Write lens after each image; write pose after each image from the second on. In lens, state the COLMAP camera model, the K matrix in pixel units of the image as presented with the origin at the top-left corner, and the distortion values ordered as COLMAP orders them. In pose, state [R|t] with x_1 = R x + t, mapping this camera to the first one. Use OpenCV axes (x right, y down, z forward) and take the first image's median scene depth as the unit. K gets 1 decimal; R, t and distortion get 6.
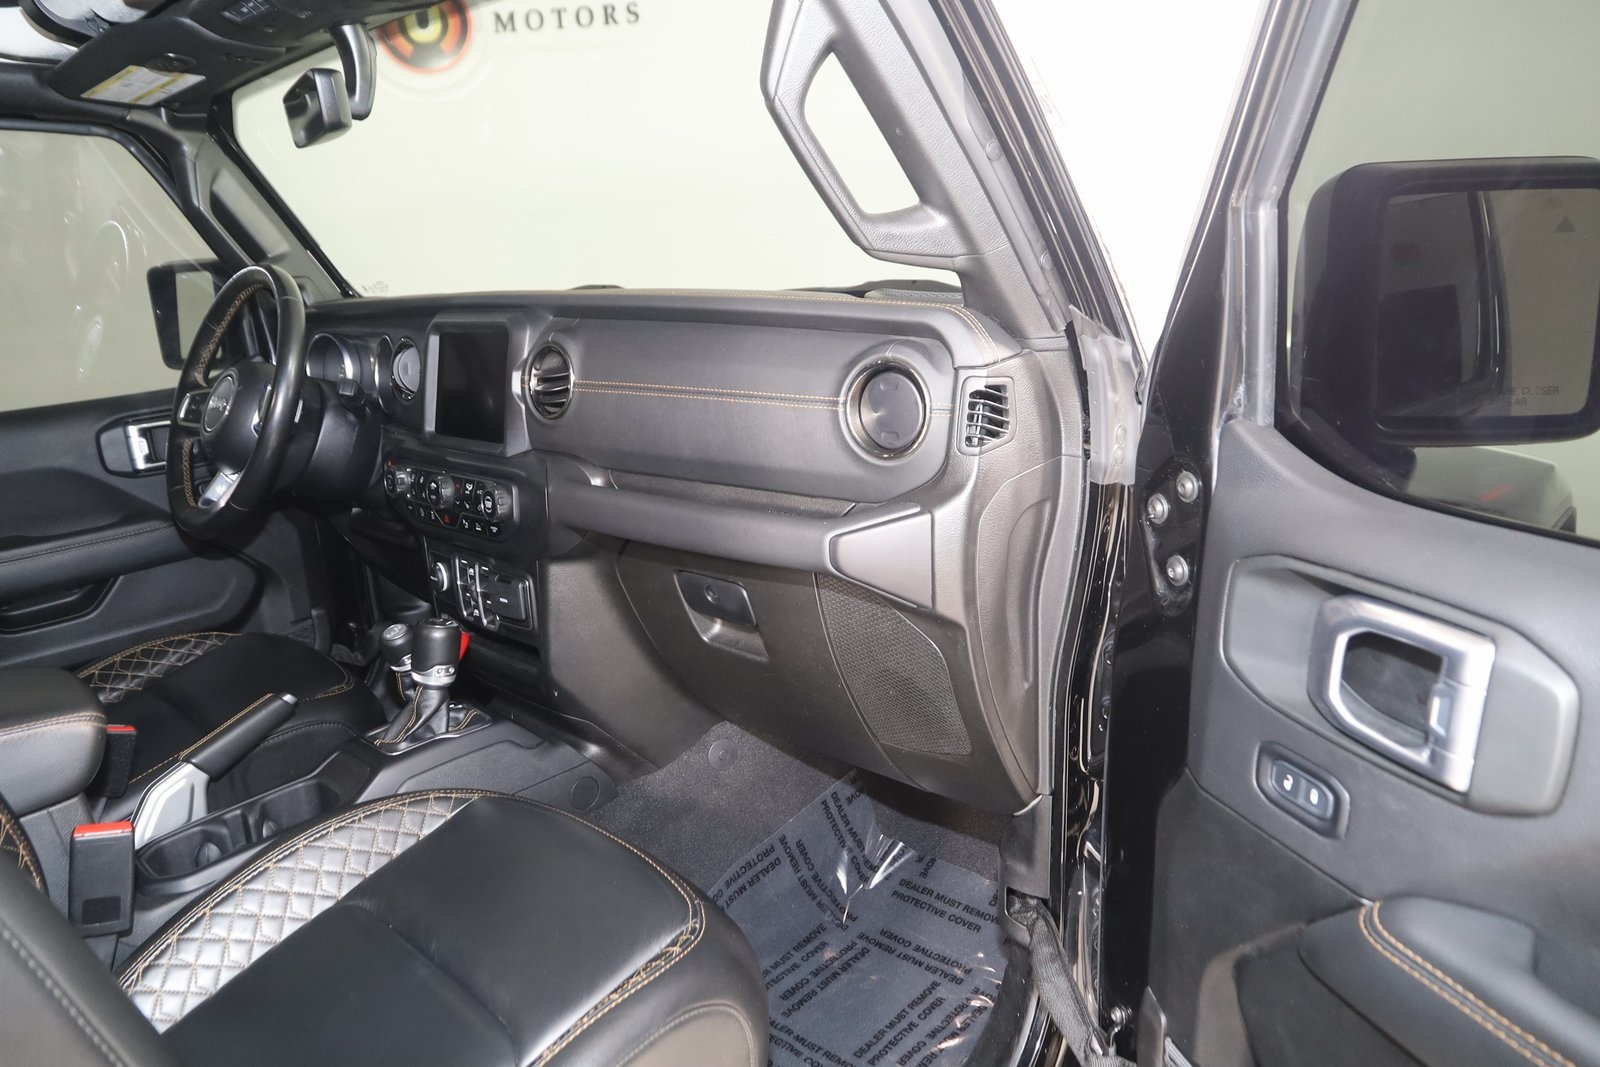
lens RADIAL K [[1082.8, 0, 800.0], [0, 1082.8, 533.5], [0, 0, 1]] dist [-0.124944, 0.083165]
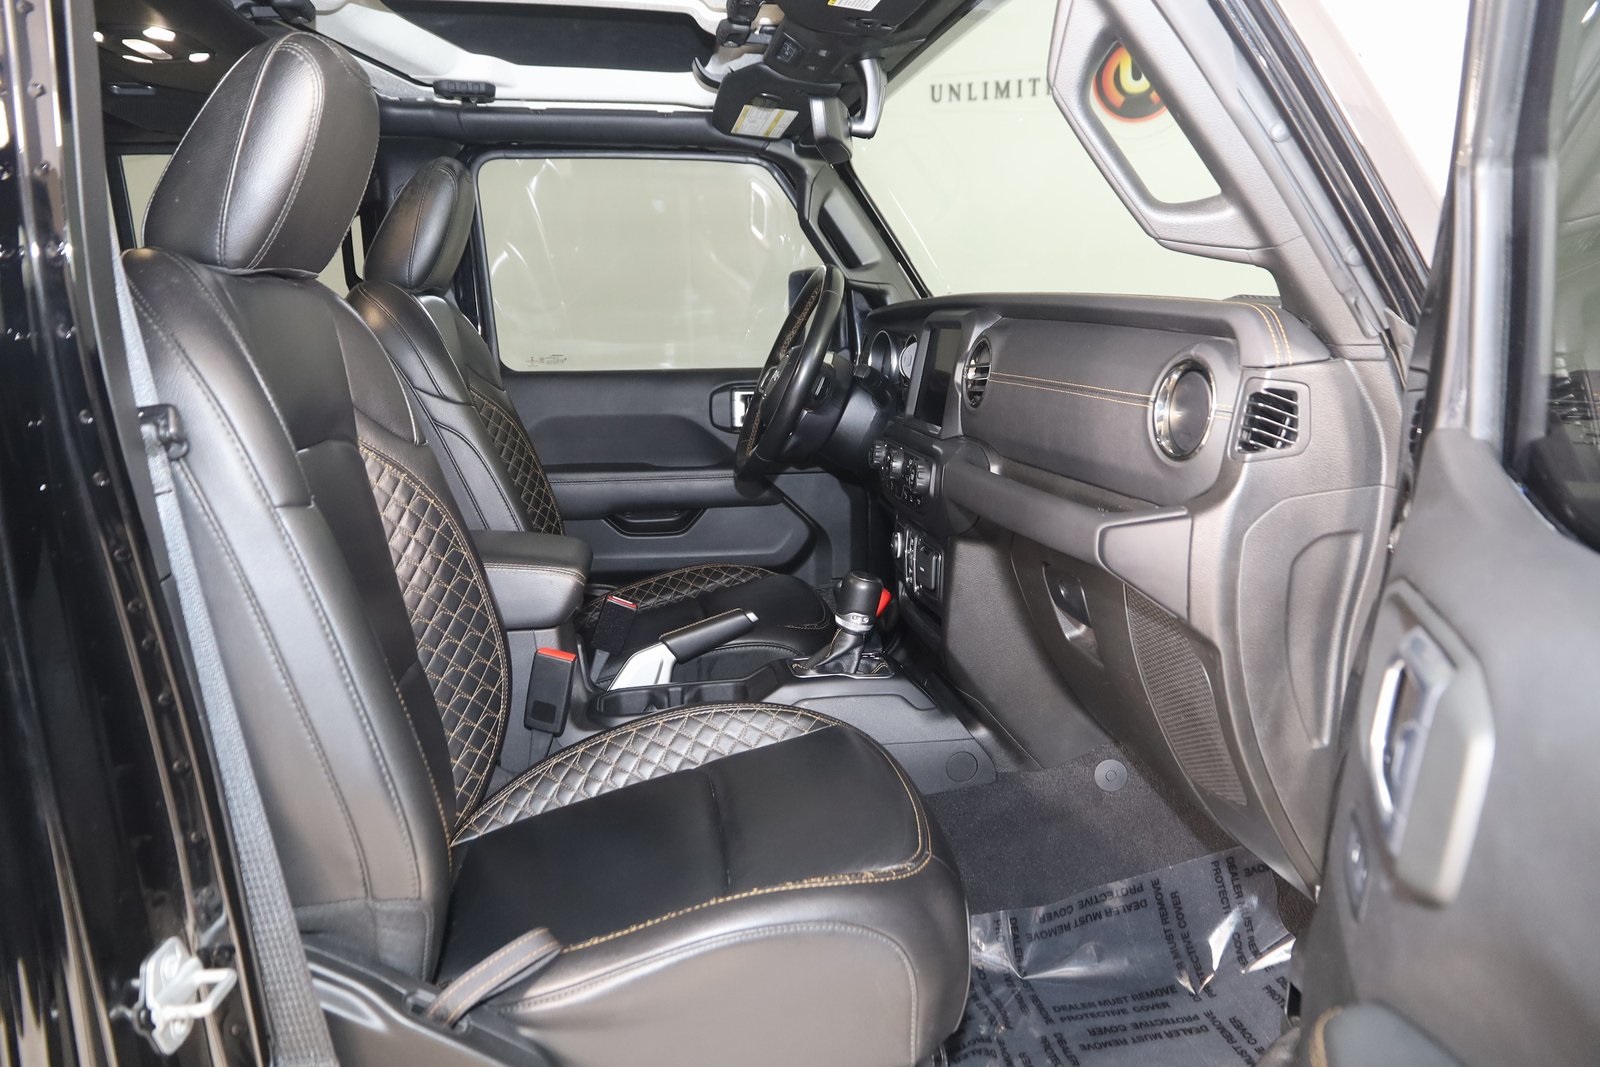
lens RADIAL K [[1082.8, 0, 800.0], [0, 1082.8, 533.5], [0, 0, 1]] dist [-0.124944, 0.083165]
pose [[0.782252, 0.169782, -0.599379, 0.269667], [-0.198484, 0.979929, 0.018536, 0.029430], [0.590496, 0.104467, 0.800250, 0.035070]]
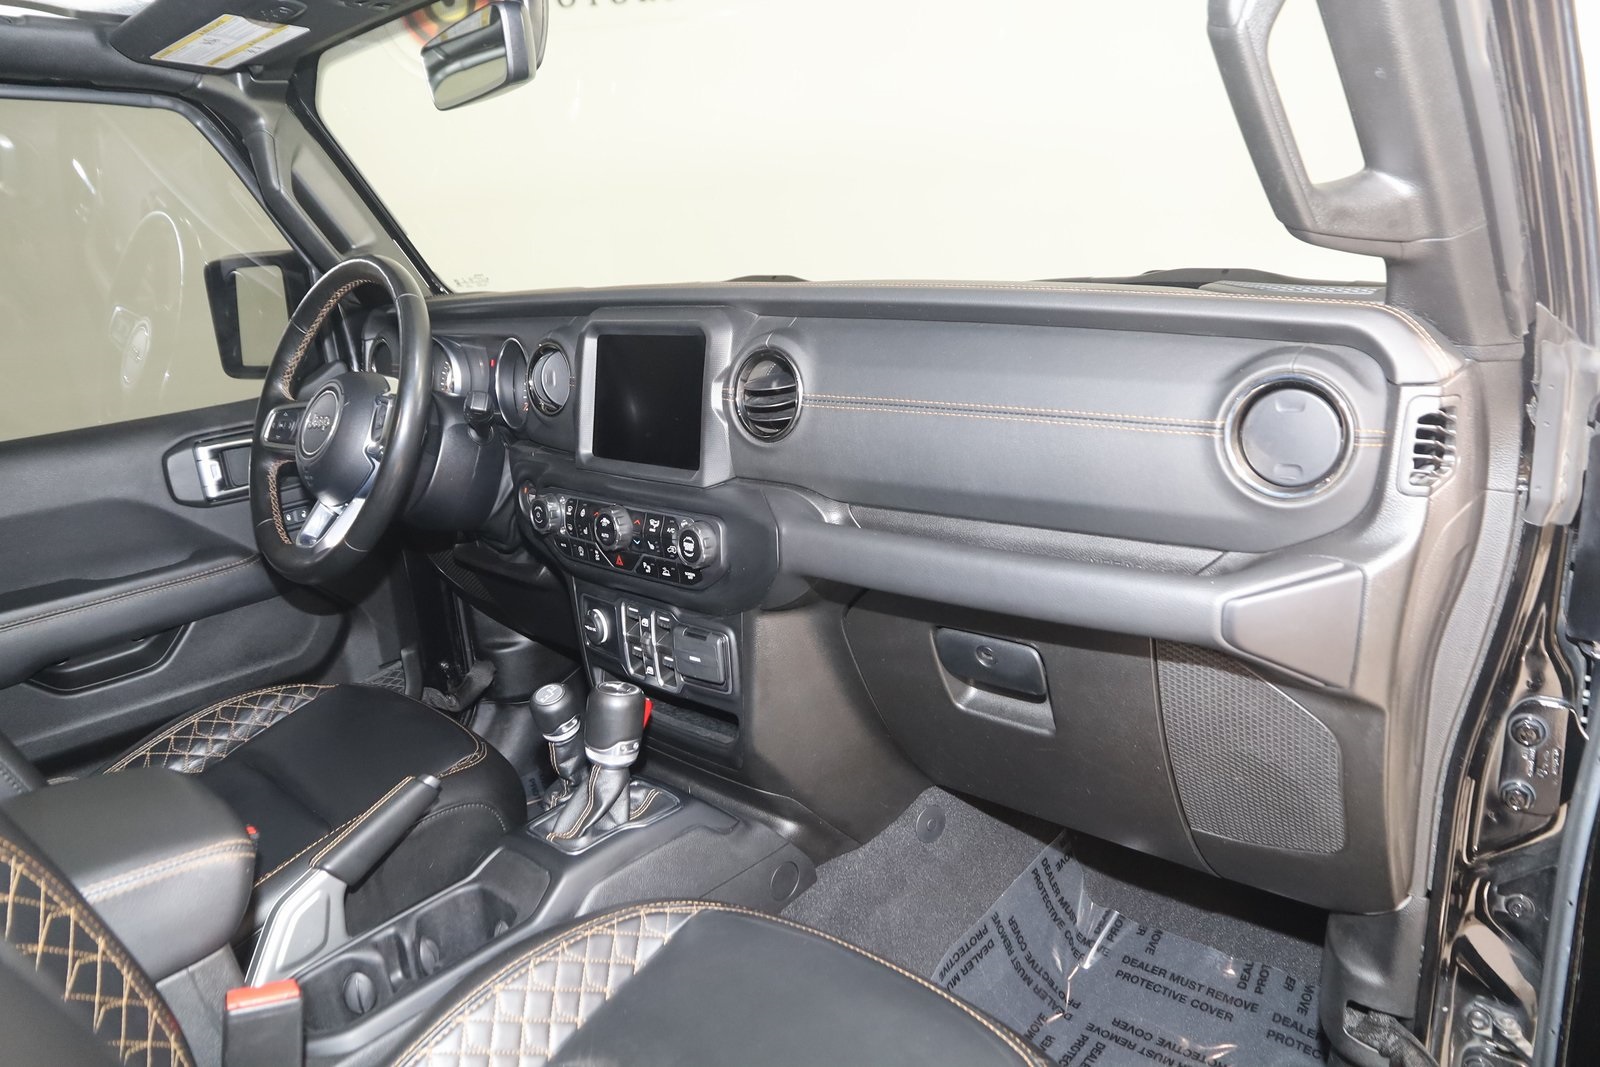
lens RADIAL K [[1082.8, 0, 800.0], [0, 1082.8, 533.5], [0, 0, 1]] dist [-0.124944, 0.083165]
pose [[0.999818, -0.017666, 0.007269, -0.190810], [0.017593, 0.999795, 0.009993, -0.039410], [-0.007444, -0.009863, 0.999924, 0.160871]]
